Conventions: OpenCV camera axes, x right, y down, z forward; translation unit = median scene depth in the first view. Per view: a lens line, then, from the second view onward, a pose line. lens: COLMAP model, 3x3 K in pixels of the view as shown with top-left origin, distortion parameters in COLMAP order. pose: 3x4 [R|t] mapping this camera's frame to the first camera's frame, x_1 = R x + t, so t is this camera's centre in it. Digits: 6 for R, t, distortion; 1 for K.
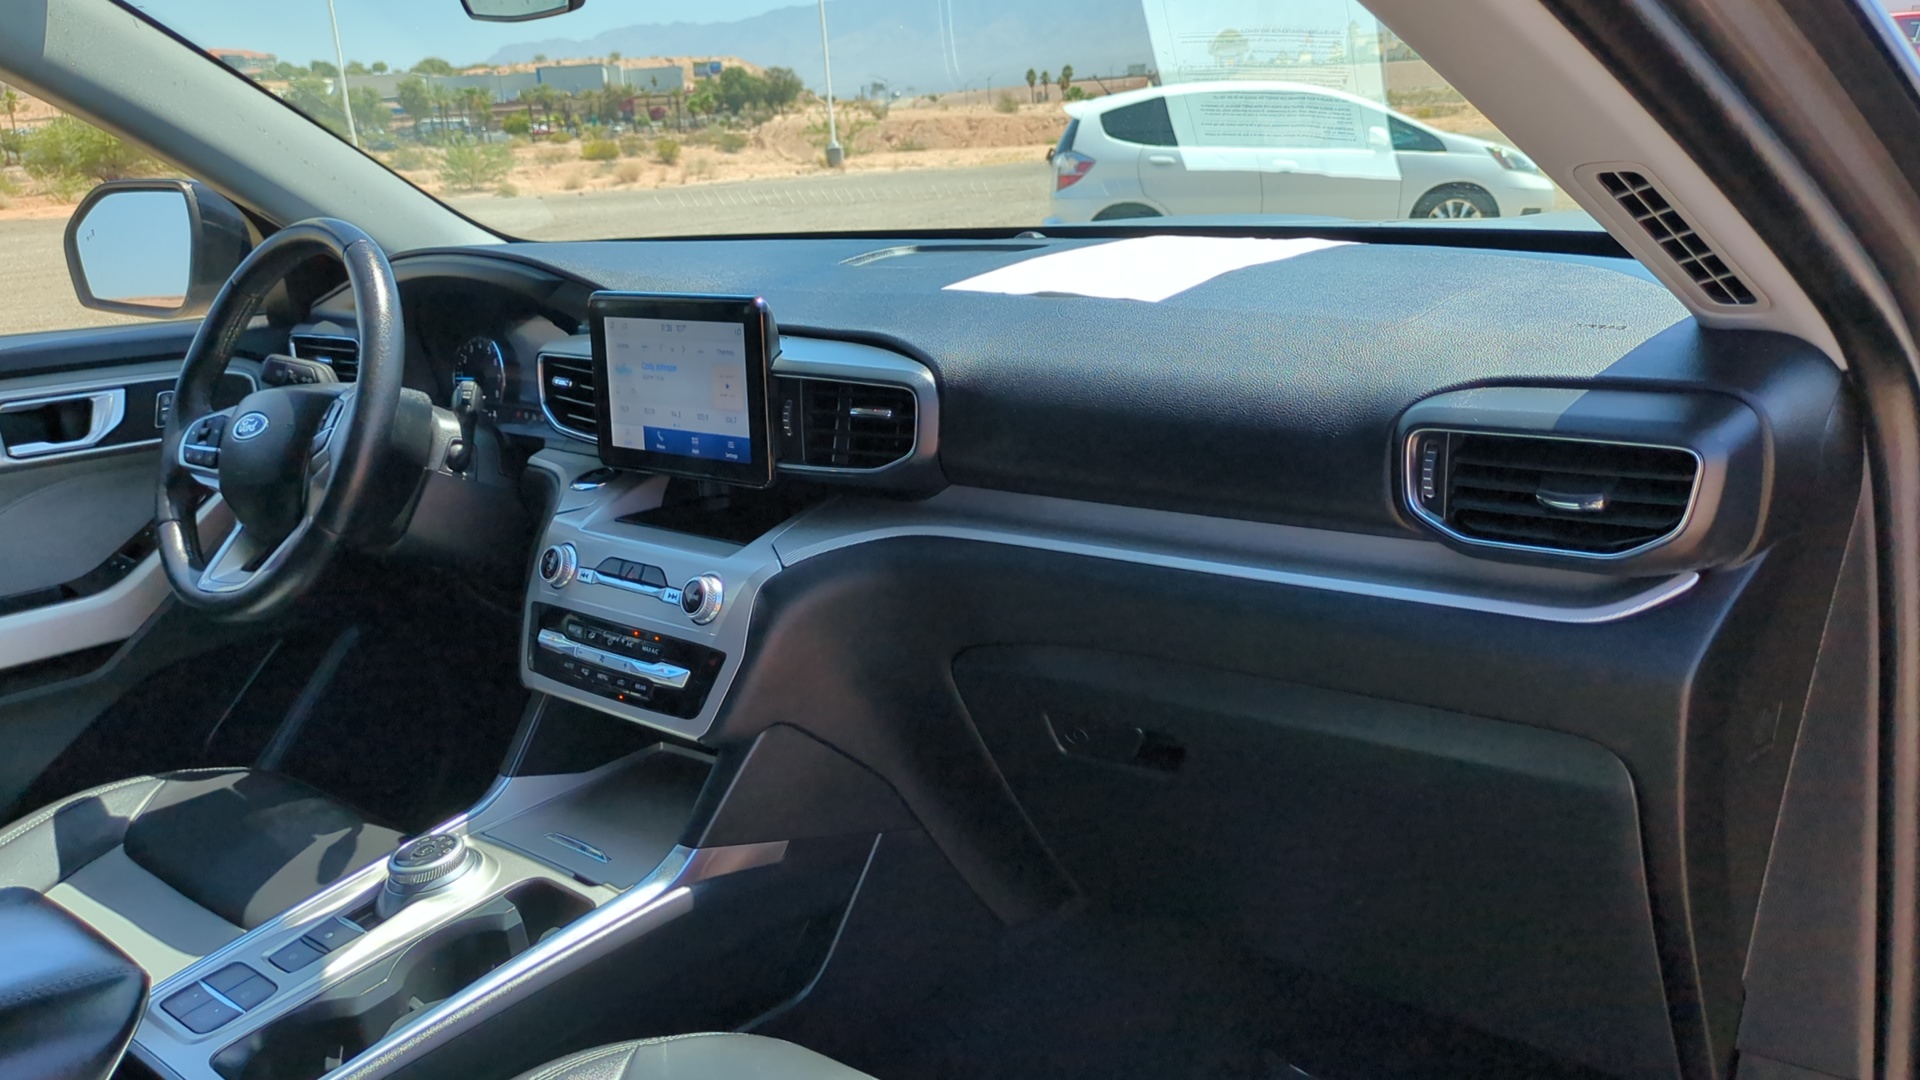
lens RADIAL K [[1656.8, 0, 971.1], [0, 1656.8, 543.8], [0, 0, 1]] dist [0.091663, -0.199111]
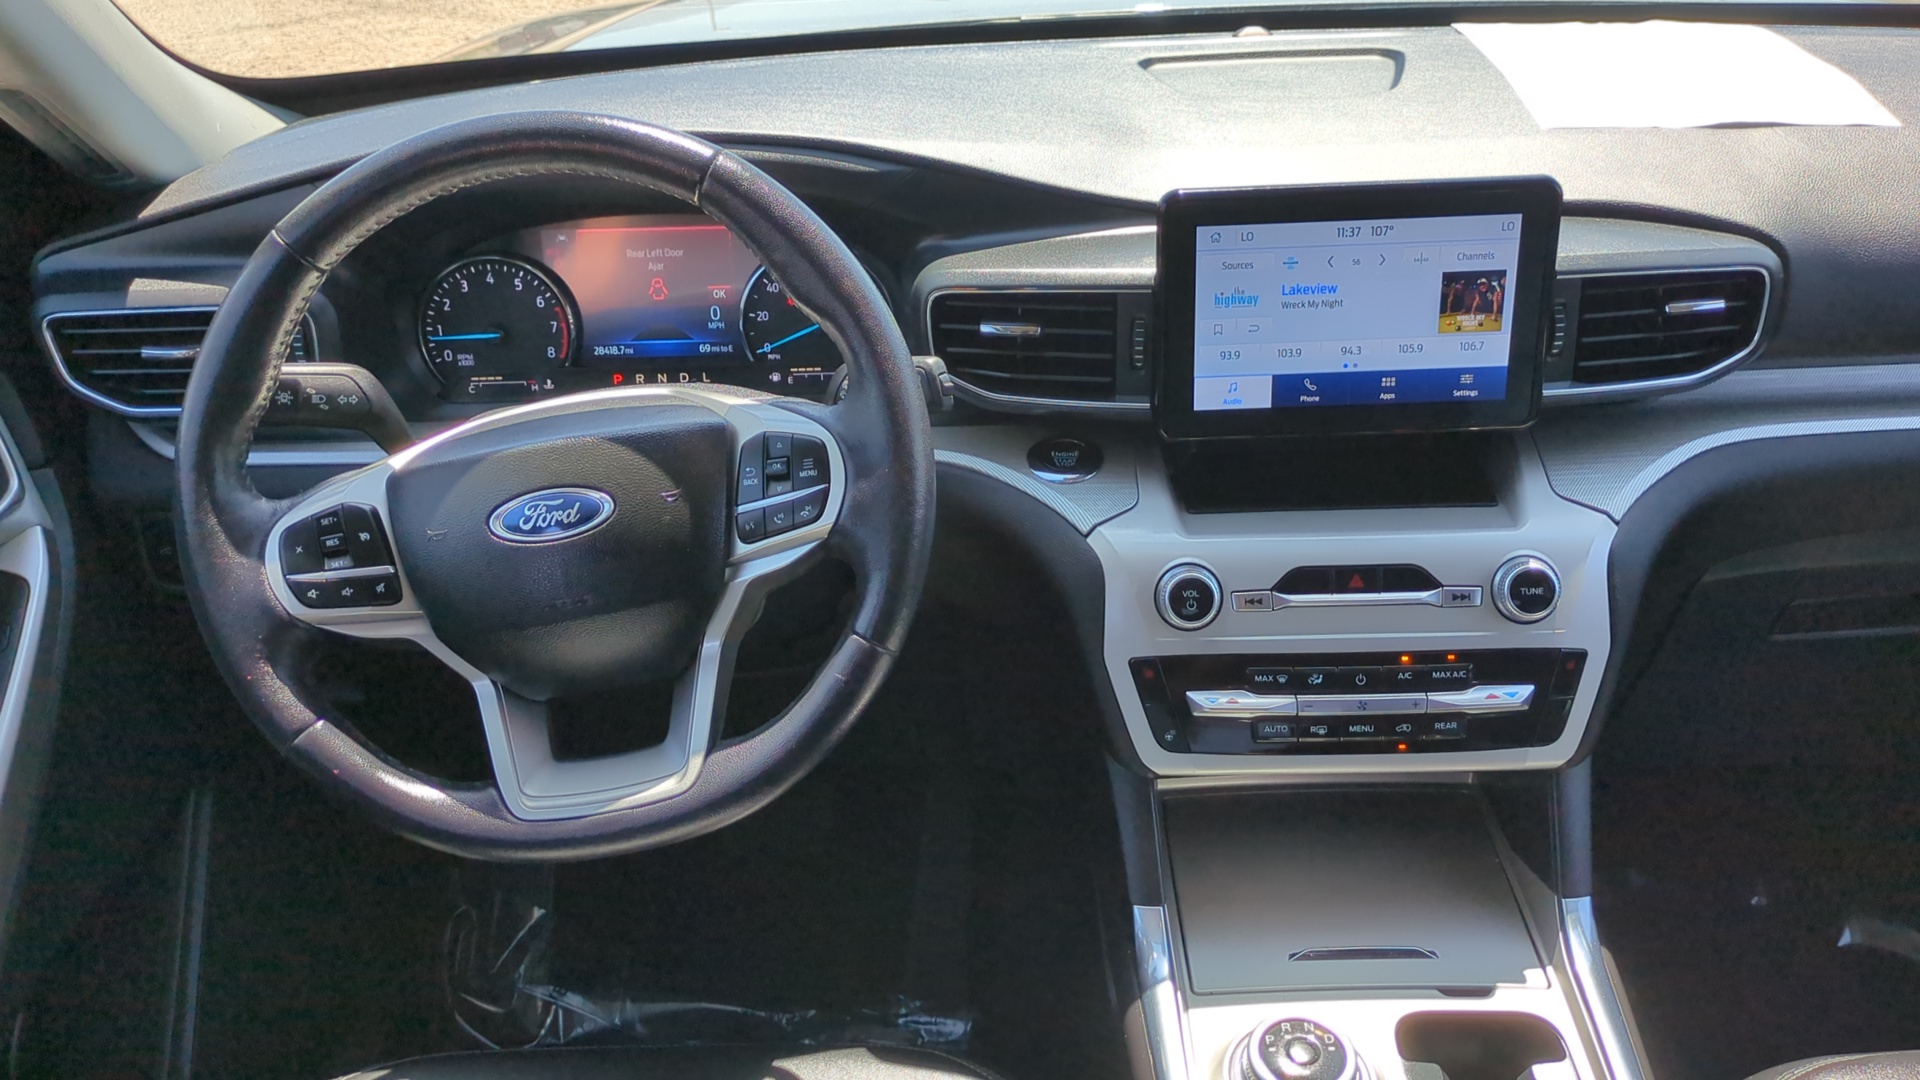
lens RADIAL K [[1647.7, 0, 977.9], [0, 1647.7, 541.1], [0, 0, 1]] dist [0.081817, -0.122842]
pose [[0.746702, -0.265254, 0.609980, -0.760663], [0.153200, 0.960973, 0.230347, -0.189588], [-0.647275, -0.078552, 0.758198, 0.561283]]
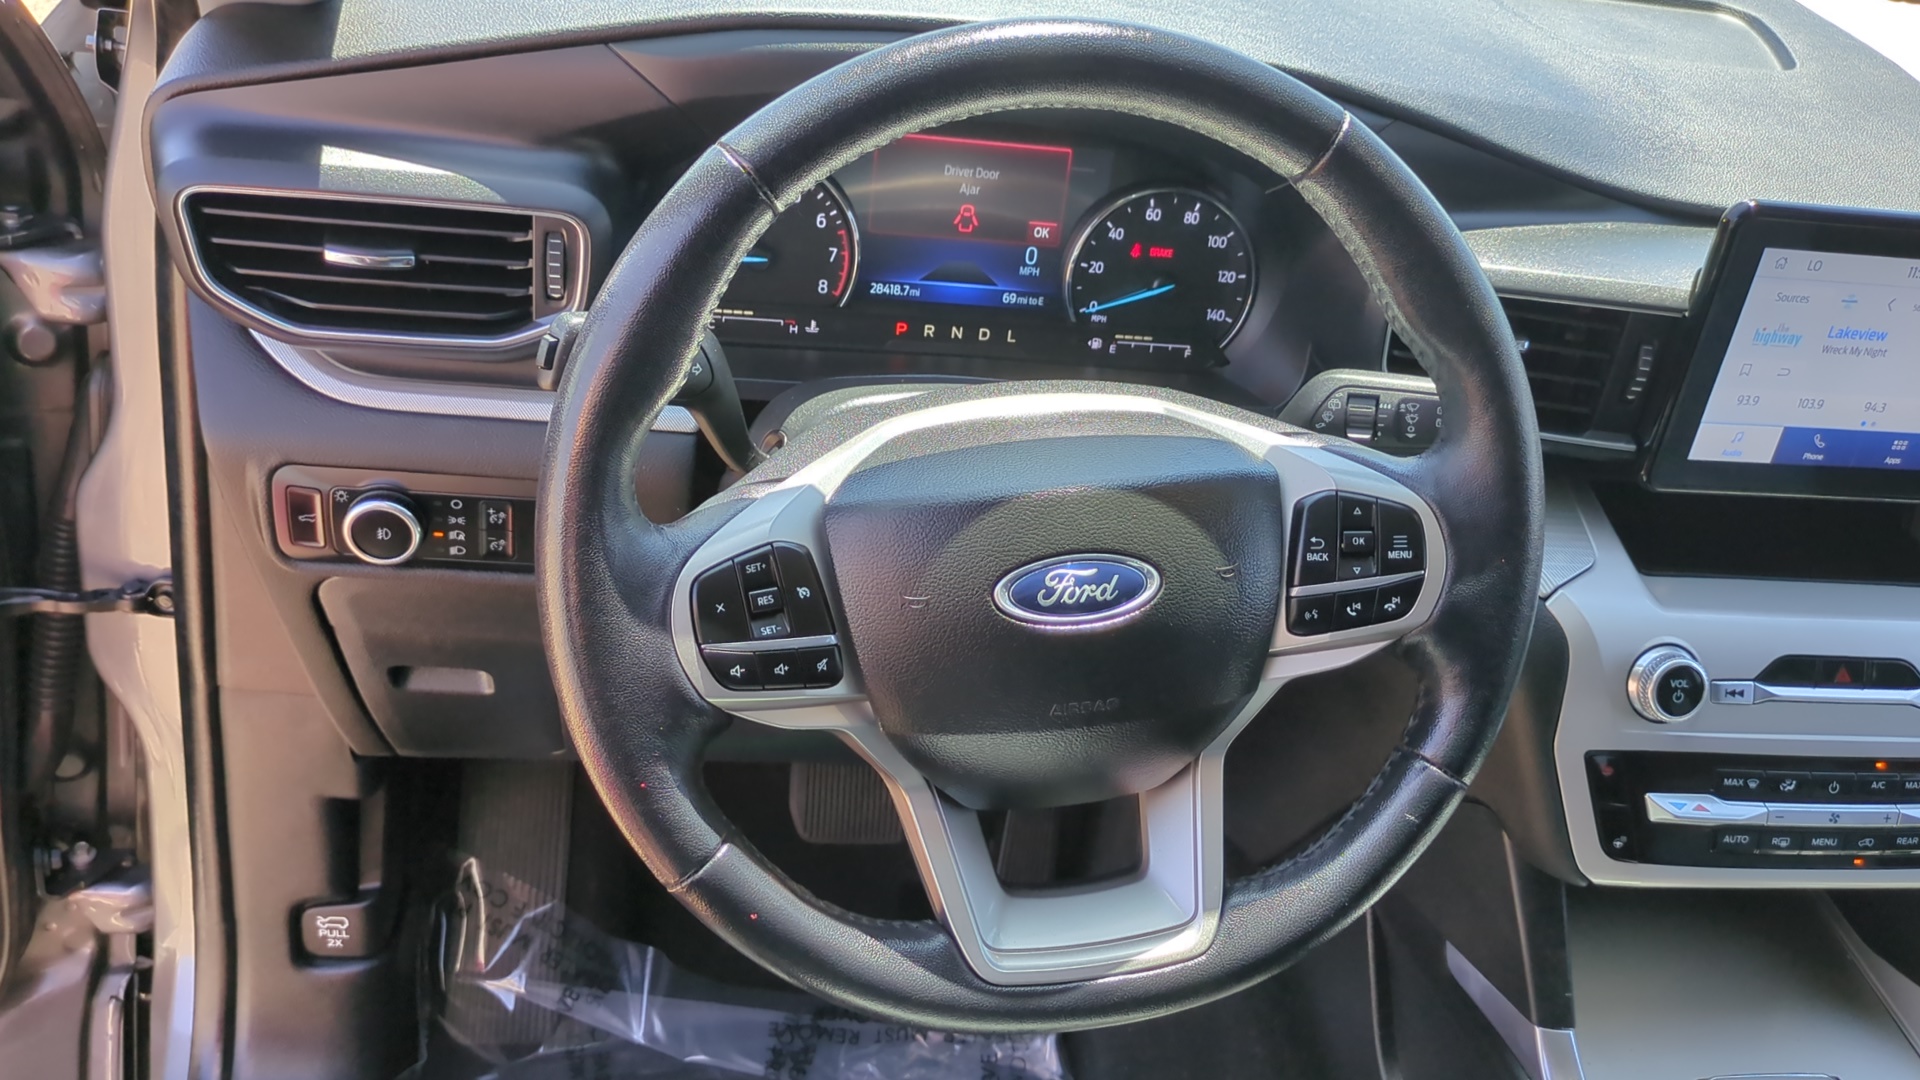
lens RADIAL K [[1656.8, 0, 971.1], [0, 1656.8, 543.8], [0, 0, 1]] dist [0.091663, -0.199111]
pose [[0.622664, -0.287975, 0.727571, -0.848398], [0.017752, 0.934776, 0.354795, -0.255925], [-0.782288, -0.208003, 0.587163, 0.896550]]
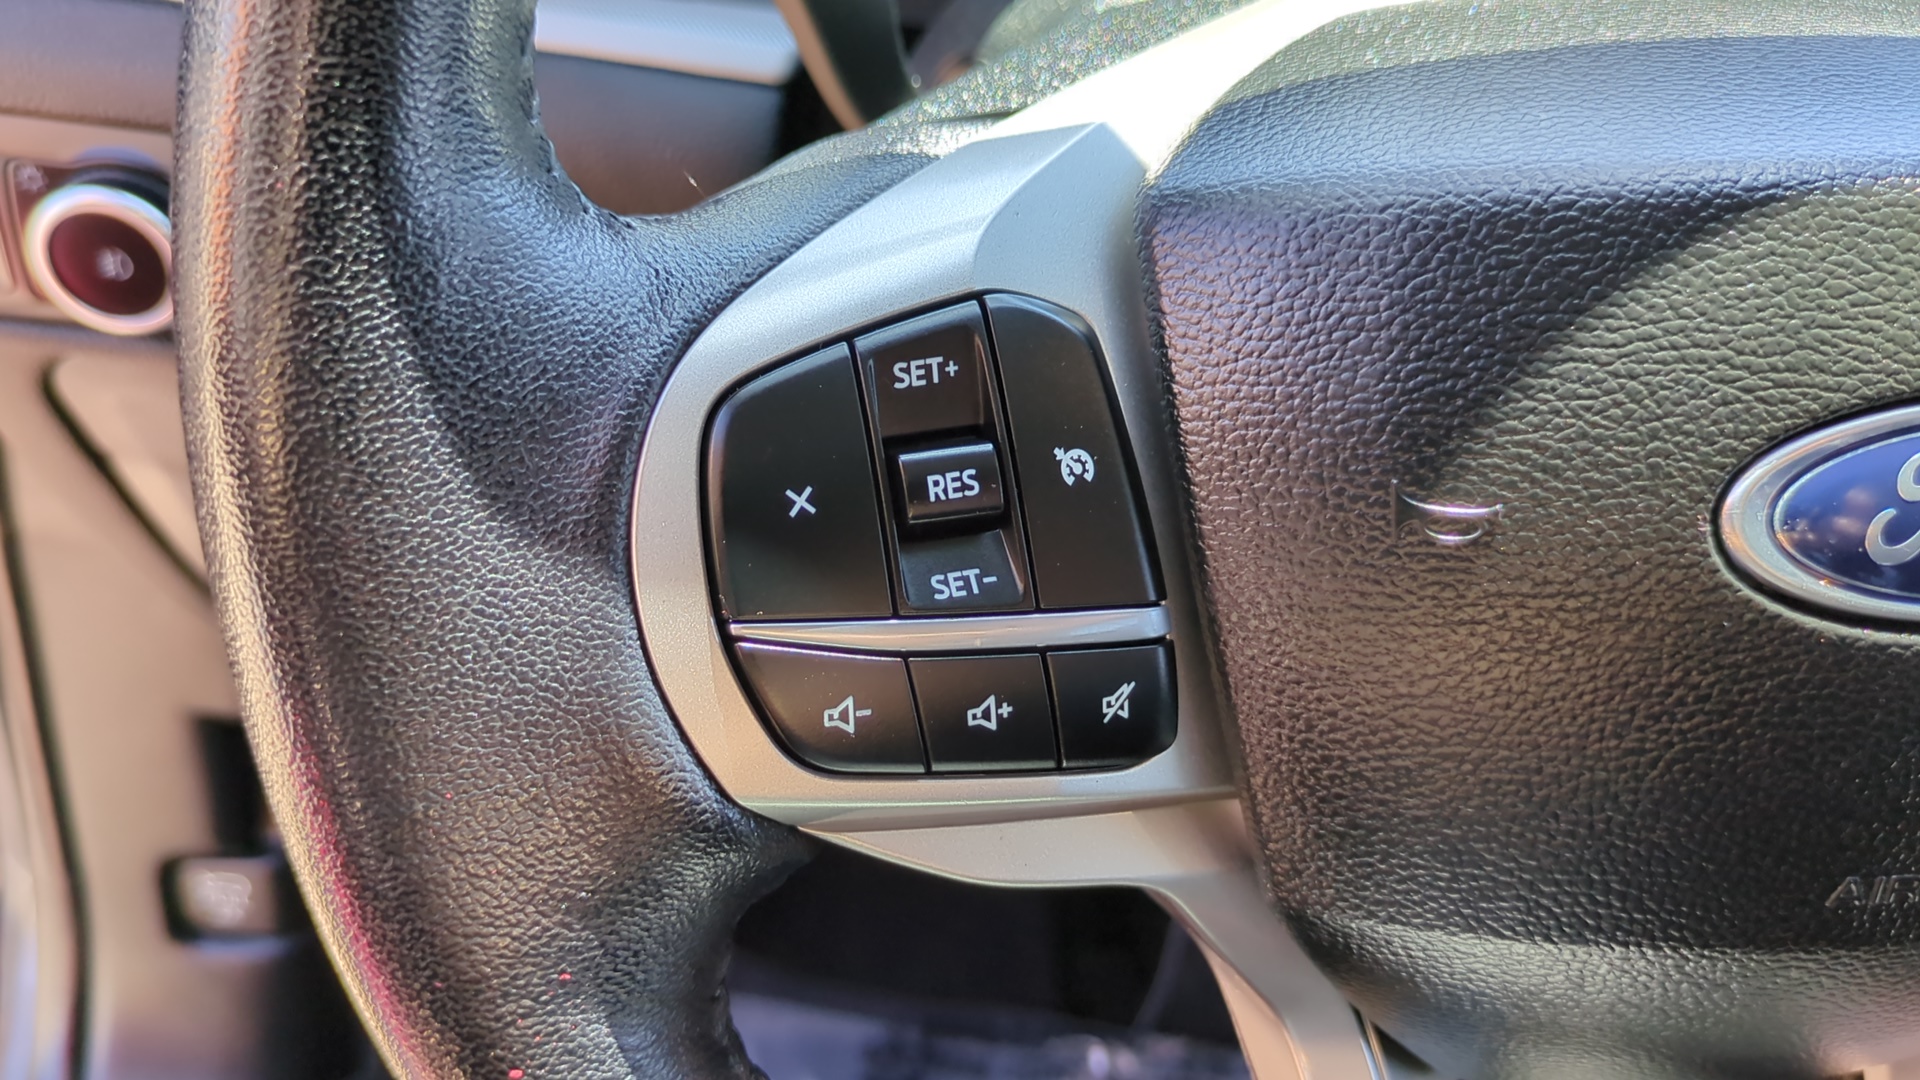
lens RADIAL K [[1647.7, 0, 977.9], [0, 1647.7, 541.1], [0, 0, 1]] dist [0.081817, -0.122842]
pose [[0.683419, -0.310219, 0.660834, -0.645288], [-0.017900, 0.897827, 0.439984, -0.135802], [-0.729807, -0.312523, 0.608039, 1.120382]]
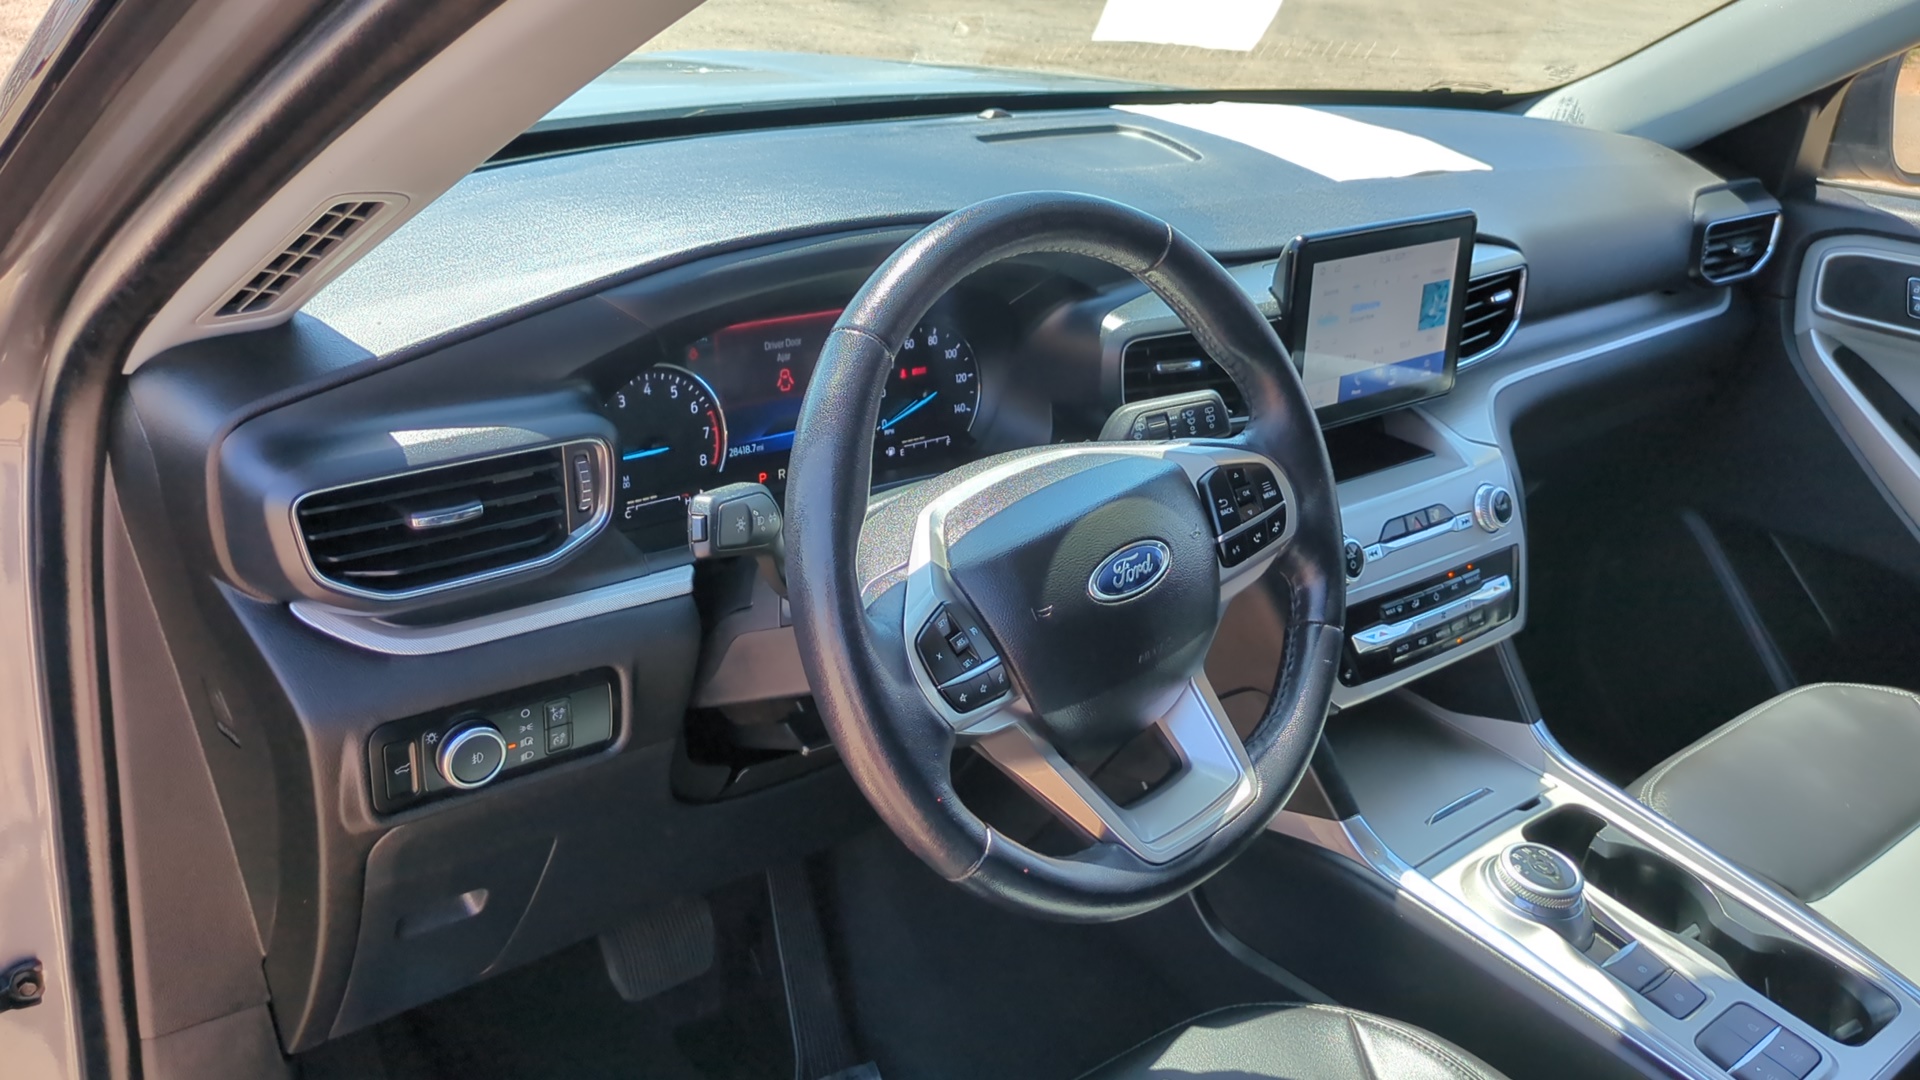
lens RADIAL K [[1647.7, 0, 977.9], [0, 1647.7, 541.1], [0, 0, 1]] dist [0.081817, -0.122842]
pose [[0.102825, -0.321529, 0.941300, -1.115389], [0.169760, 0.938106, 0.301893, -0.298142], [-0.980106, 0.128753, 0.151043, 1.101867]]
